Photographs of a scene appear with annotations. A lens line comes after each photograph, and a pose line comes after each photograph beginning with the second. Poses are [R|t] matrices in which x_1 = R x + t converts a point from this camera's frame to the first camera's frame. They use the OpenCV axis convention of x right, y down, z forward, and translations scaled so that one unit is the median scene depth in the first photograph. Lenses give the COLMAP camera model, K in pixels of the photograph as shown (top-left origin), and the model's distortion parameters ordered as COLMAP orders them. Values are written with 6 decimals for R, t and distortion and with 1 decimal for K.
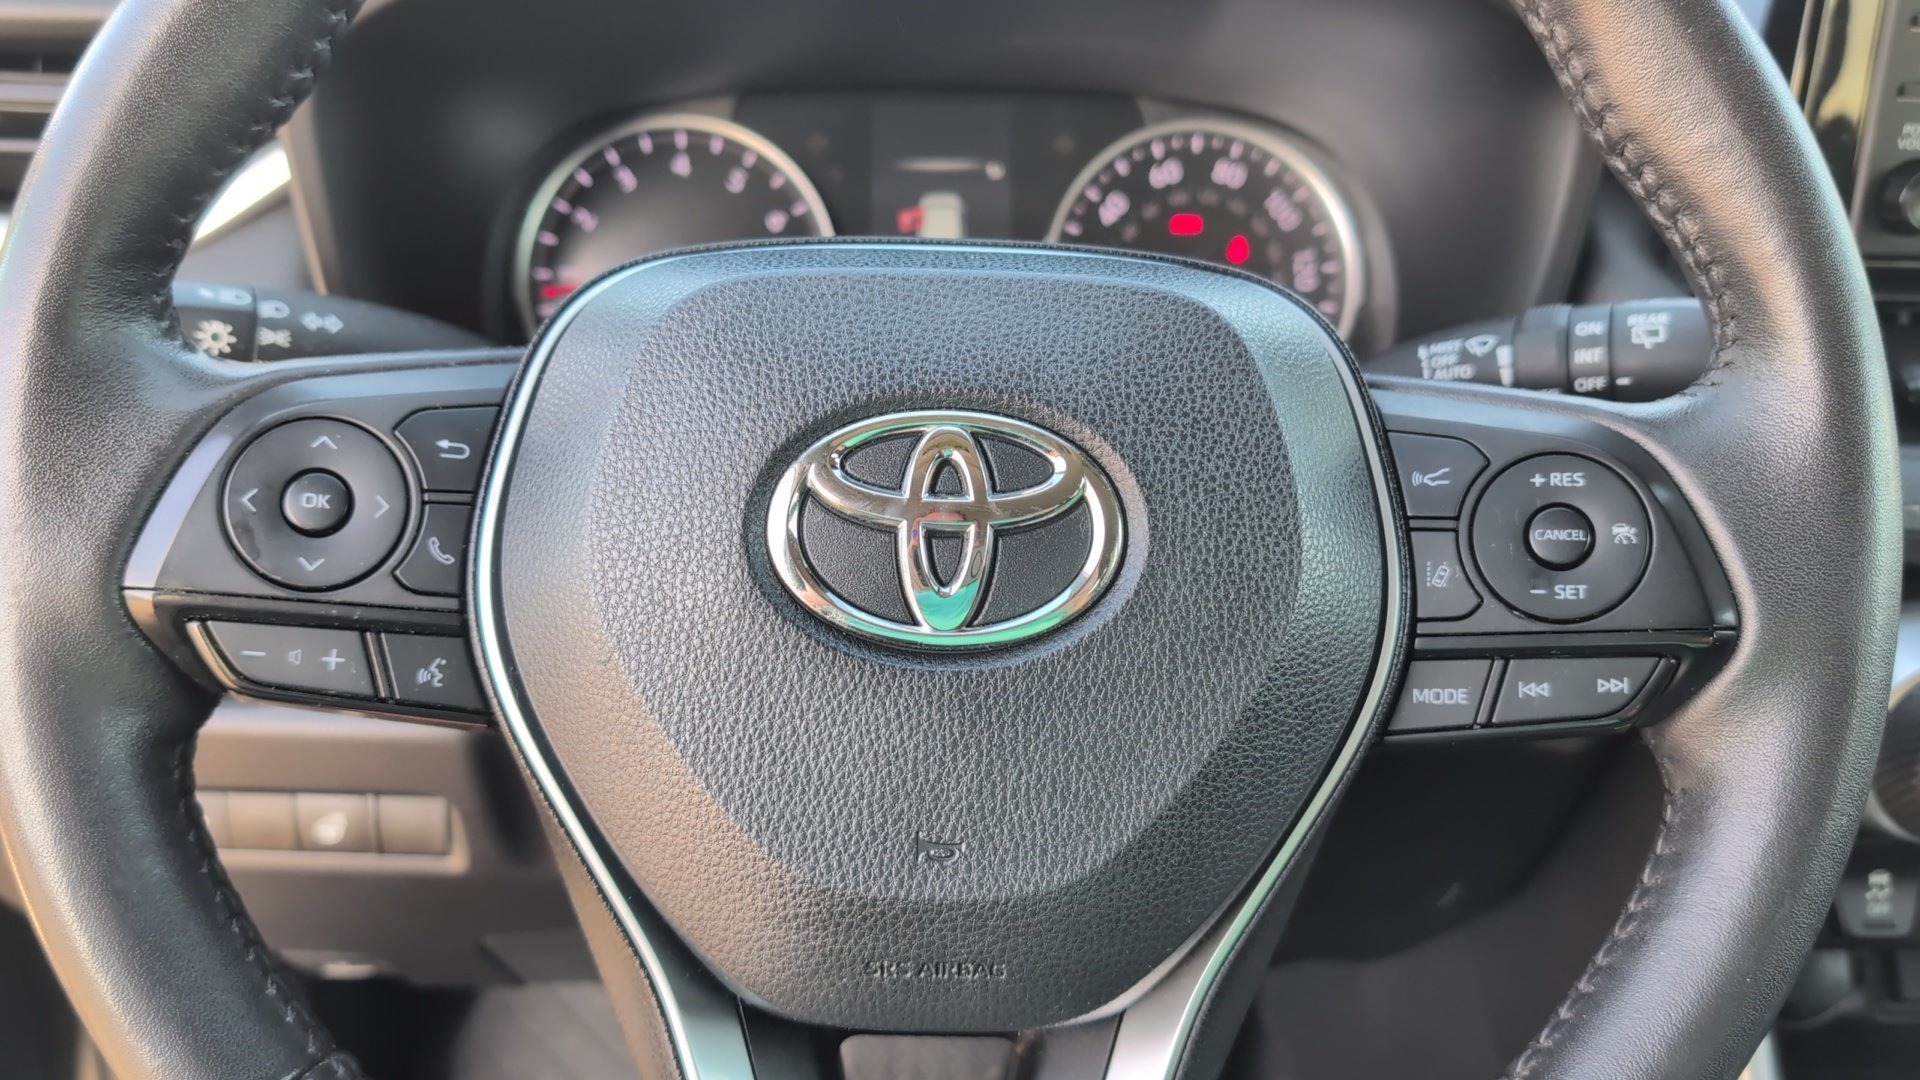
lens RADIAL K [[1563.0, 0, 978.0], [0, 1563.0, 550.7], [0, 0, 1]] dist [0.012575, -0.048547]
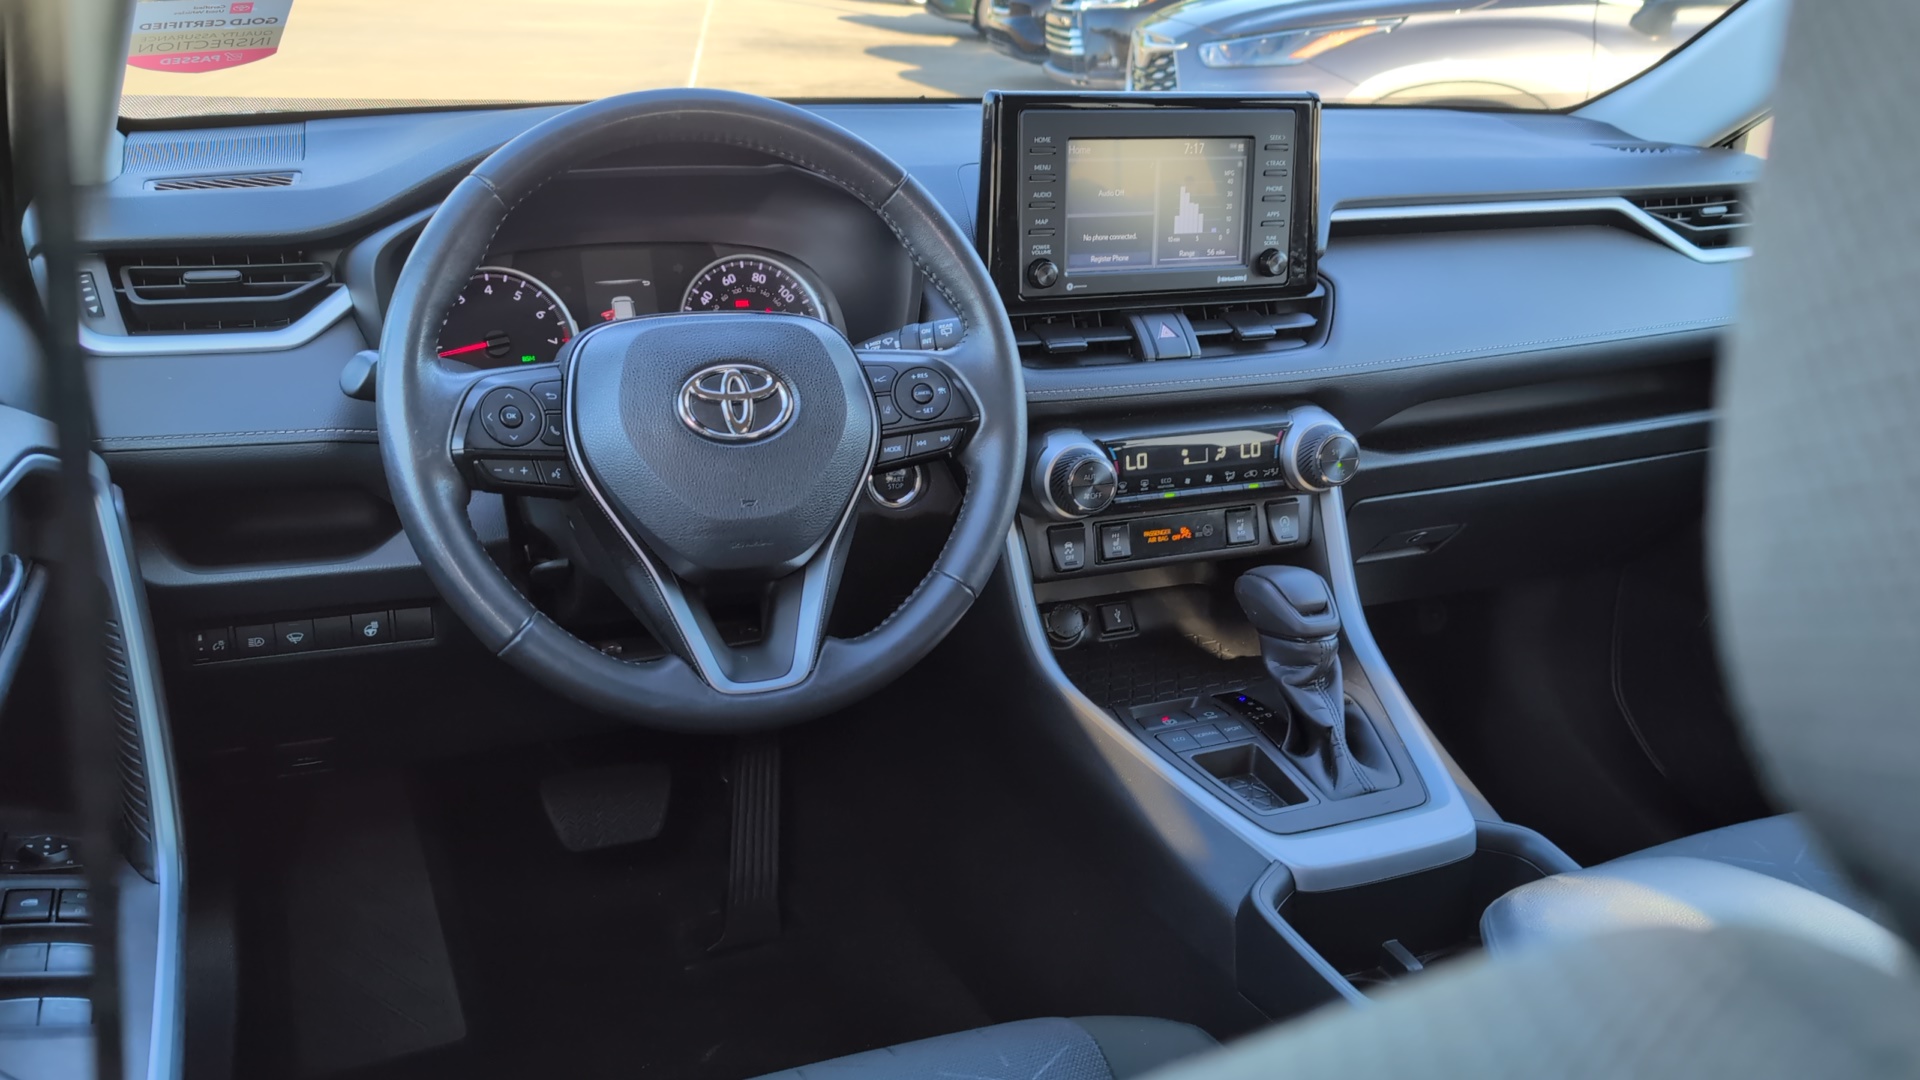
lens RADIAL K [[1563.0, 0, 966.9], [0, 1563.0, 551.1], [0, 0, 1]] dist [0.012575, -0.048547]
pose [[0.927820, -0.118215, 0.353800, -0.507594], [0.135462, 0.990485, -0.024292, 0.289805], [-0.347562, 0.070465, 0.935005, -1.422701]]
